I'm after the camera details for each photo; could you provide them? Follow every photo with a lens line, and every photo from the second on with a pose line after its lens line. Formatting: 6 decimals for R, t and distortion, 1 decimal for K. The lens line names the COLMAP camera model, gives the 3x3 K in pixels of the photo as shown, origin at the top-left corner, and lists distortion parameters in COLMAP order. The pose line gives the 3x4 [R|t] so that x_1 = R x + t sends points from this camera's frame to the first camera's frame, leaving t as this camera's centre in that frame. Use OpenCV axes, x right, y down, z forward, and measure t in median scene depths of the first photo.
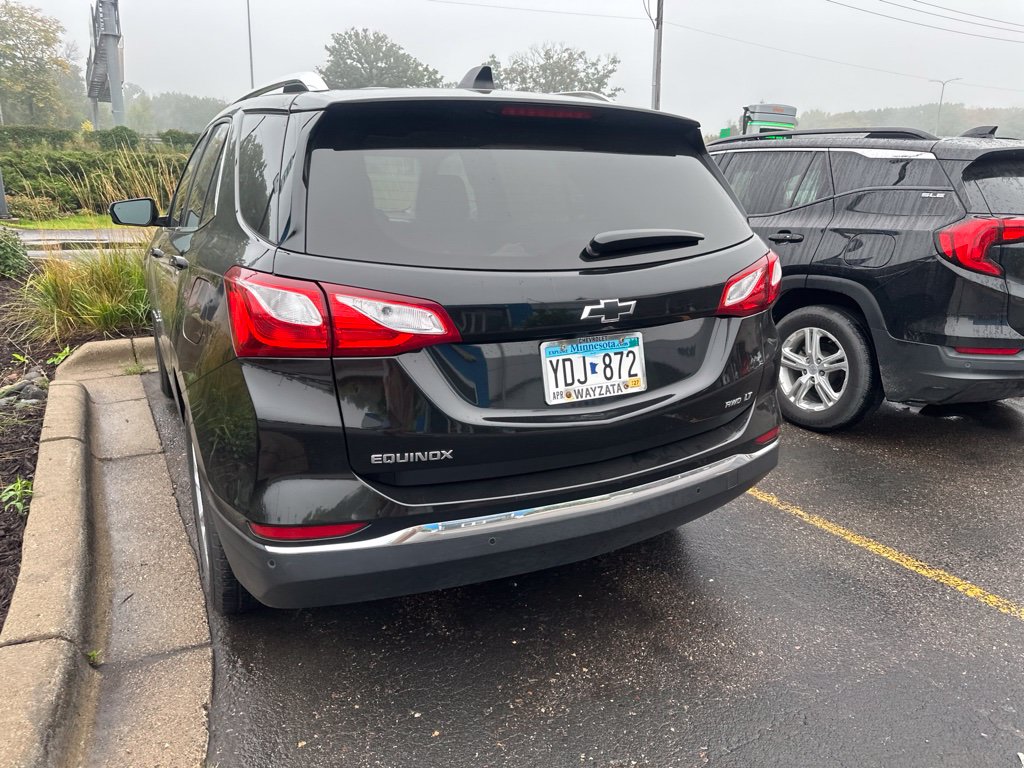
lens RADIAL K [[740.0, 0, 520.1], [0, 740.0, 378.4], [0, 0, 1]] dist [0.012137, -0.011384]
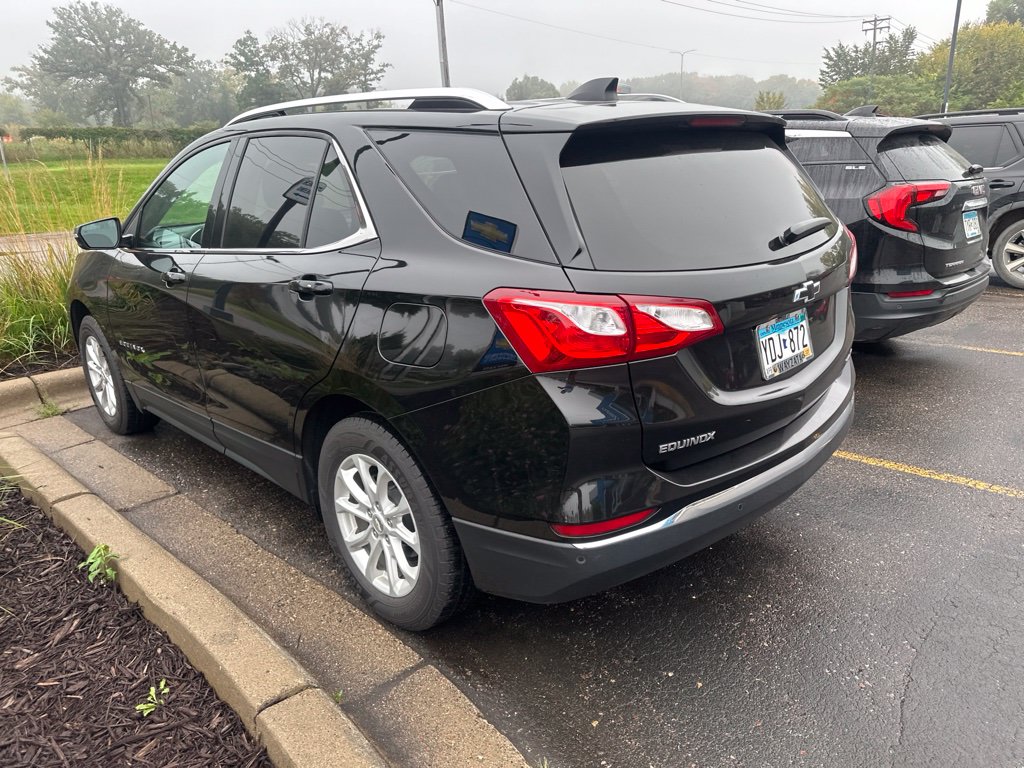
lens RADIAL K [[739.5, 0, 521.8], [0, 739.5, 379.2], [0, 0, 1]] dist [0.000280, -0.004383]
pose [[0.954430, -0.130537, 0.268374, -0.497171], [0.122053, 0.991356, 0.048131, -0.052576], [-0.272337, -0.013181, 0.962112, 0.004739]]
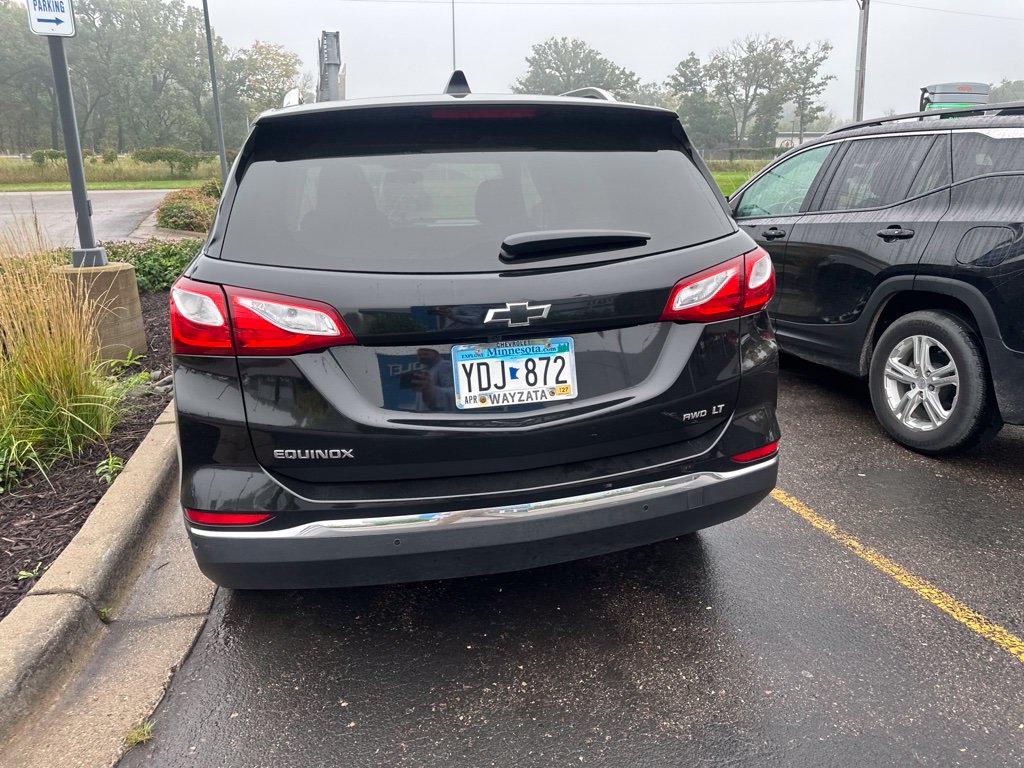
lens RADIAL K [[739.8, 0, 517.8], [0, 739.8, 375.1], [0, 0, 1]] dist [0.011468, -0.008193]
pose [[0.964982, 0.028953, -0.260712, 0.293883], [-0.030989, 0.999513, -0.003699, -0.006487], [0.260478, 0.011648, 0.965410, 0.051286]]
